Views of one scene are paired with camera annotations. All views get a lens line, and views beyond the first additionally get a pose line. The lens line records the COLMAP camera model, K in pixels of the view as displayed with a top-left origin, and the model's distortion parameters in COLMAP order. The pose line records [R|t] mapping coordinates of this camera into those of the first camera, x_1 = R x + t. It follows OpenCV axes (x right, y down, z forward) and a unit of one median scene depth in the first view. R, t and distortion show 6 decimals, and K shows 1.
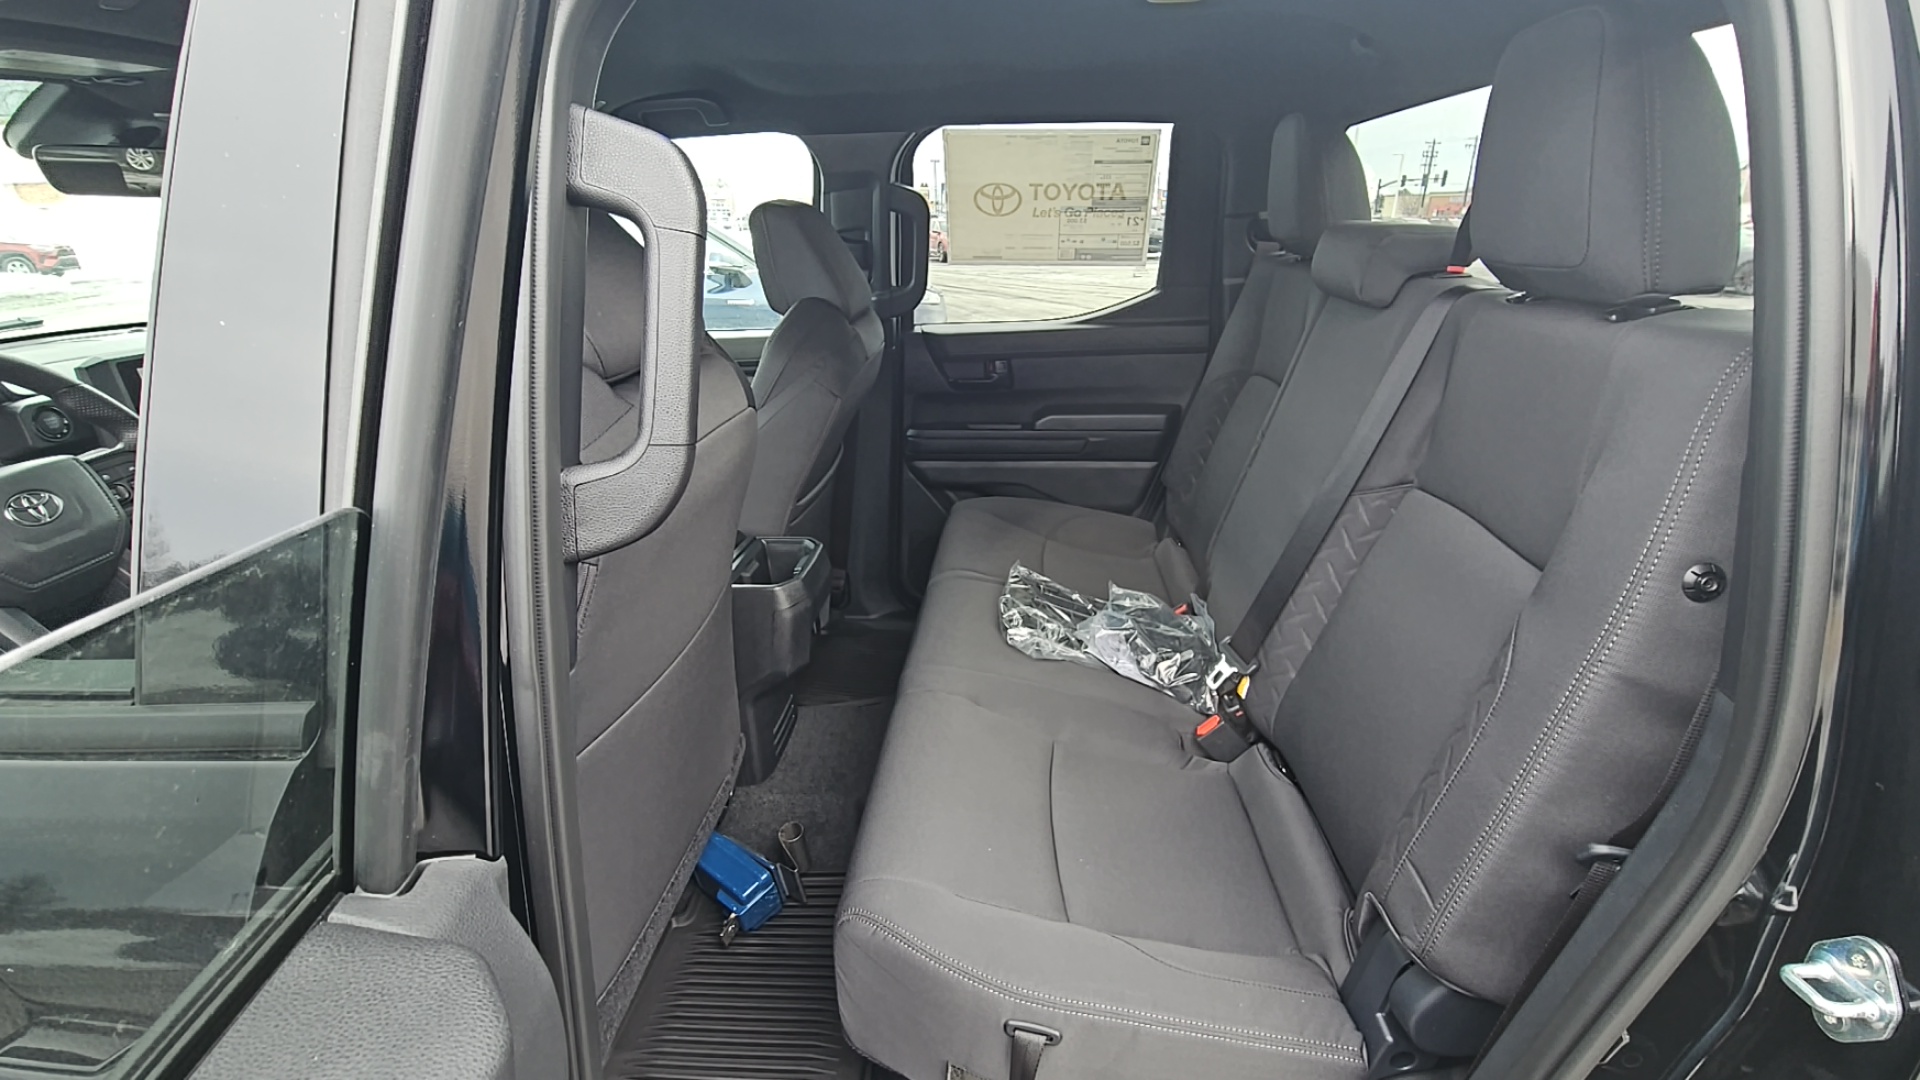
lens RADIAL K [[851.0, 0, 979.8], [0, 851.0, 546.3], [0, 0, 1]] dist [0.007800, -0.005397]
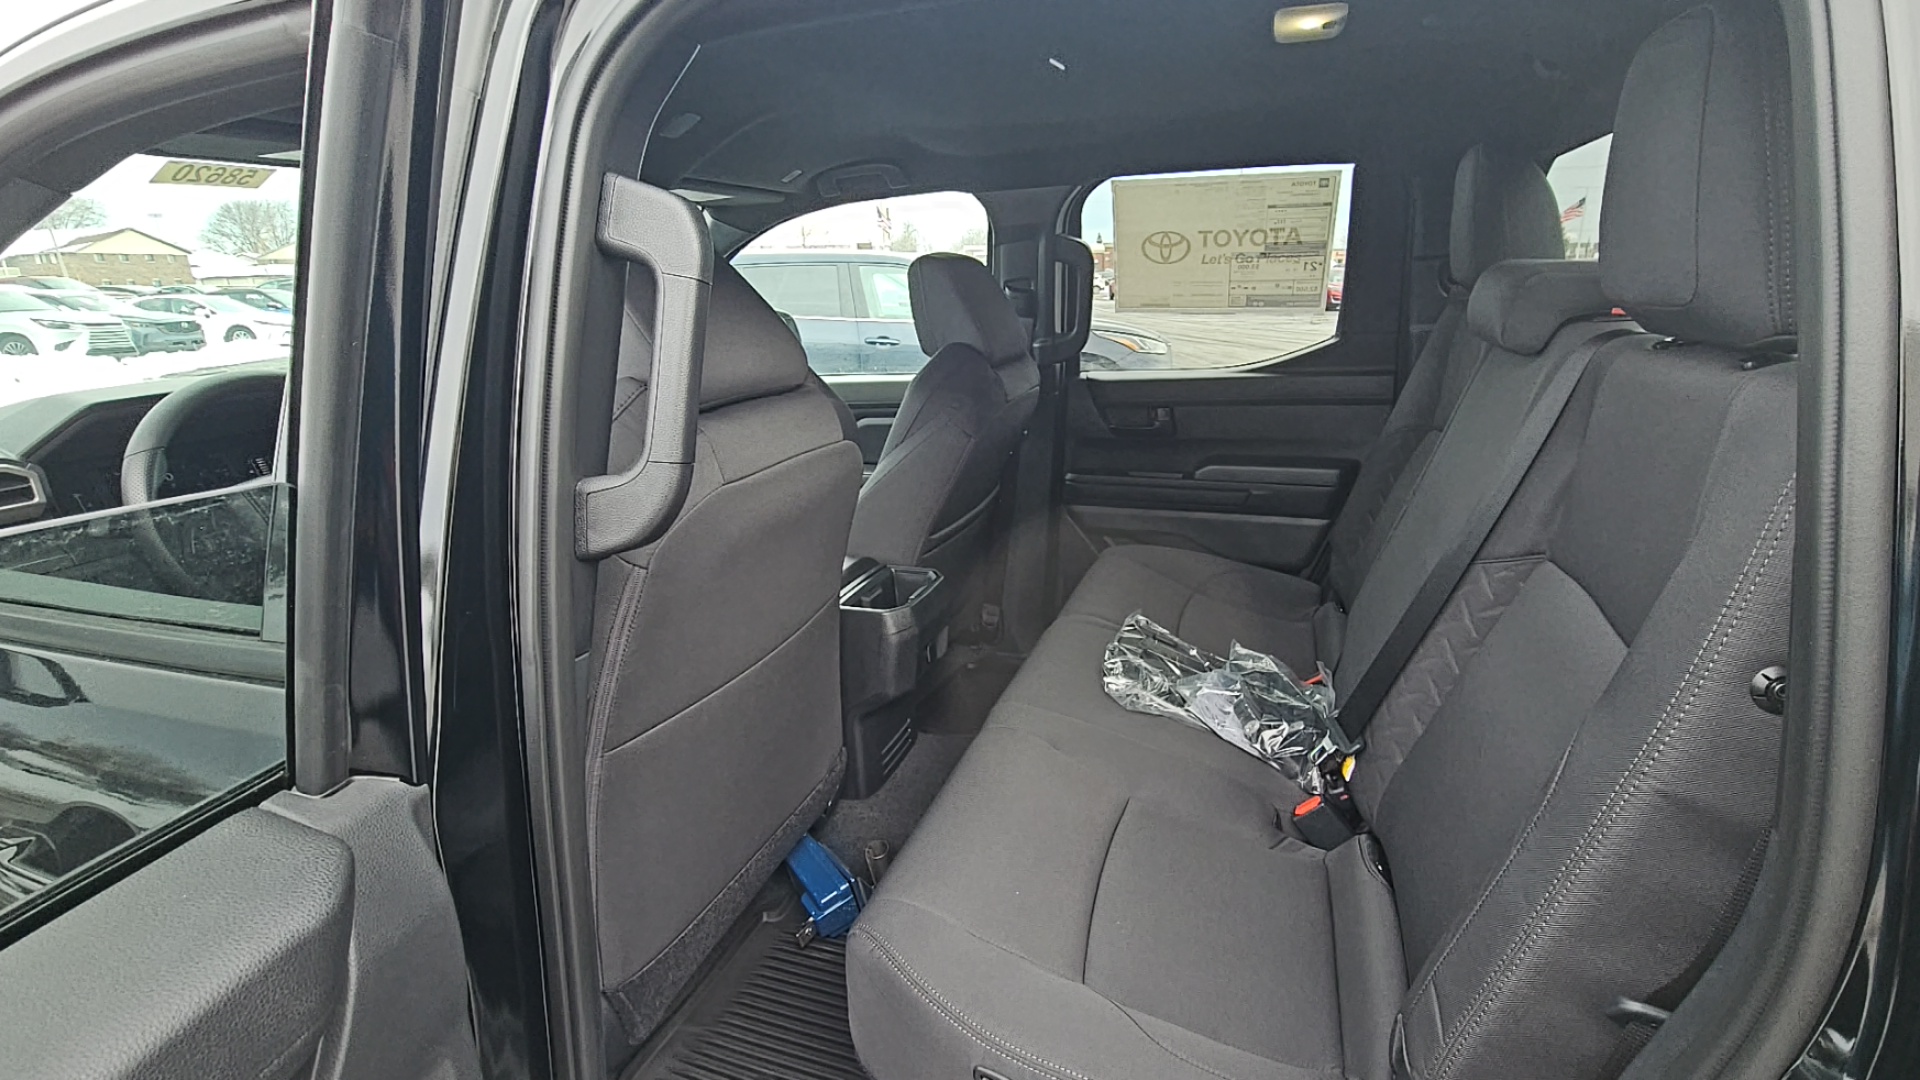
lens RADIAL K [[851.0, 0, 979.8], [0, 851.0, 546.3], [0, 0, 1]] dist [0.007800, -0.005397]
pose [[0.961137, 0.068741, -0.267375, 0.146777], [-0.083385, 0.995555, -0.043794, 0.003118], [0.263176, 0.064387, 0.962597, 0.010827]]
